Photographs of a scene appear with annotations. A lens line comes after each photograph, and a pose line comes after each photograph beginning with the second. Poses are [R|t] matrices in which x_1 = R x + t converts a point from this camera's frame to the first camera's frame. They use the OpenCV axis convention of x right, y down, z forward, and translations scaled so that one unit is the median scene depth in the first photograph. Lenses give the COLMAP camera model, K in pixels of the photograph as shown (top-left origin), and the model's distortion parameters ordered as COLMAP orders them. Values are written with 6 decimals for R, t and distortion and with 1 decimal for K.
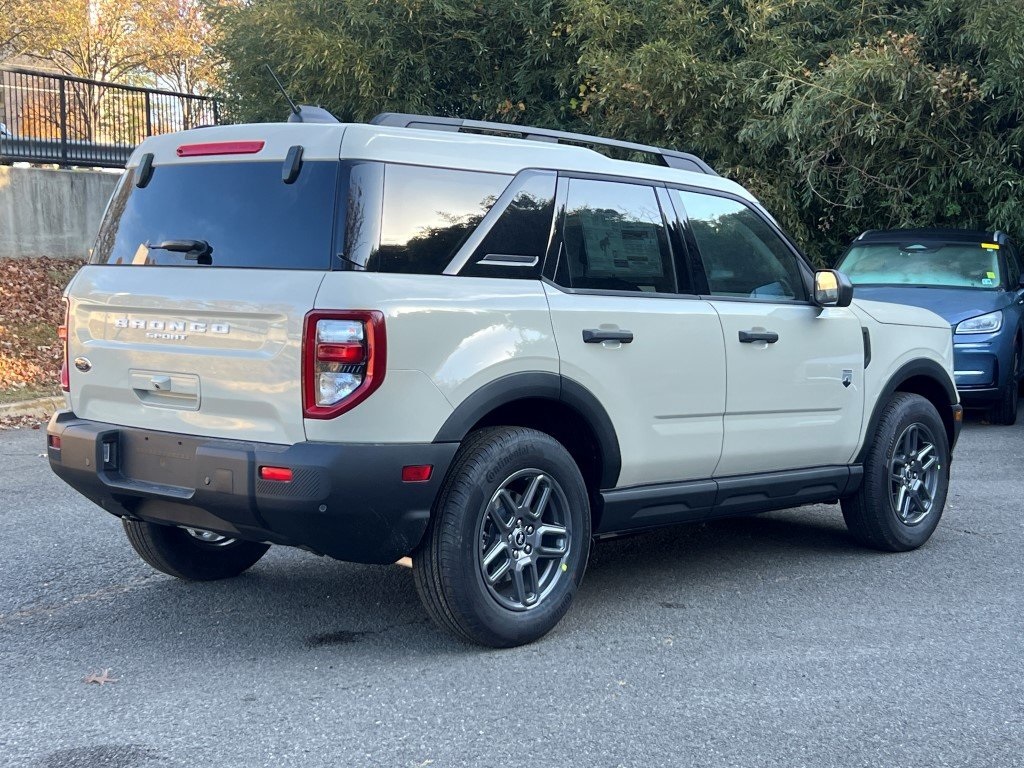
lens RADIAL K [[1582.3, 0, 511.9], [0, 1582.3, 382.0], [0, 0, 1]] dist [0.065355, 0.000000]
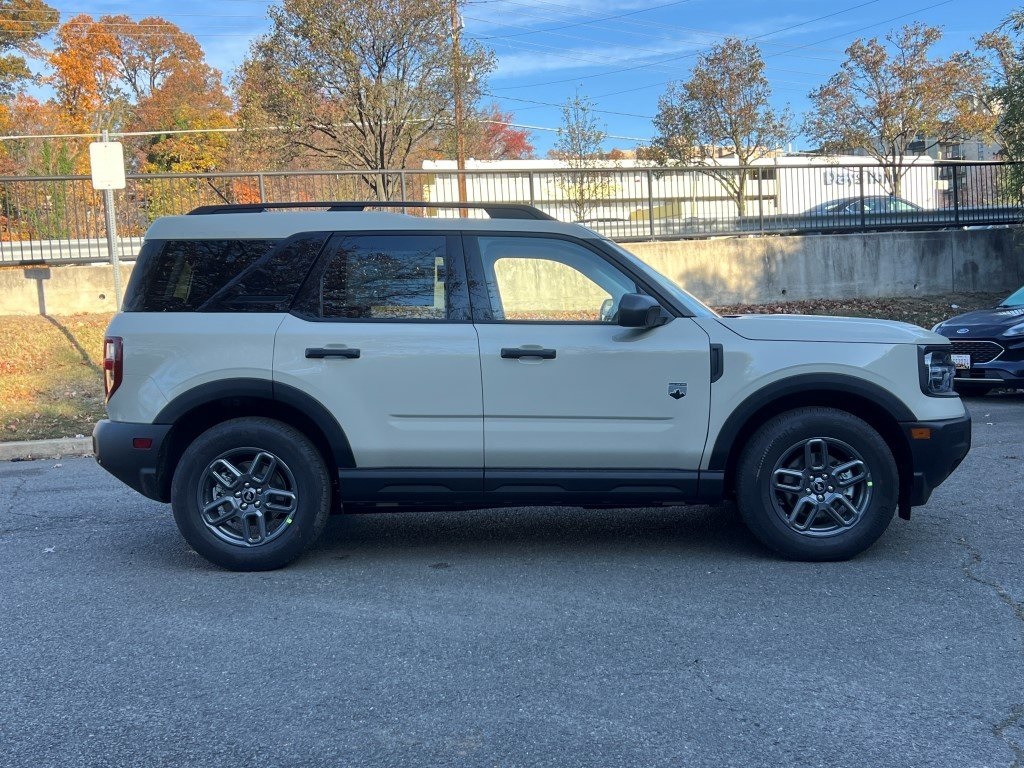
lens RADIAL K [[1138.2, 0, 512.1], [0, 1138.2, 385.0], [0, 0, 1]] dist [0.054953, 0.000000]
pose [[0.656431, 0.014492, -0.754247, 0.726887], [-0.018927, 0.999817, 0.002738, -0.006111], [0.754149, 0.012478, 0.656585, 0.395078]]
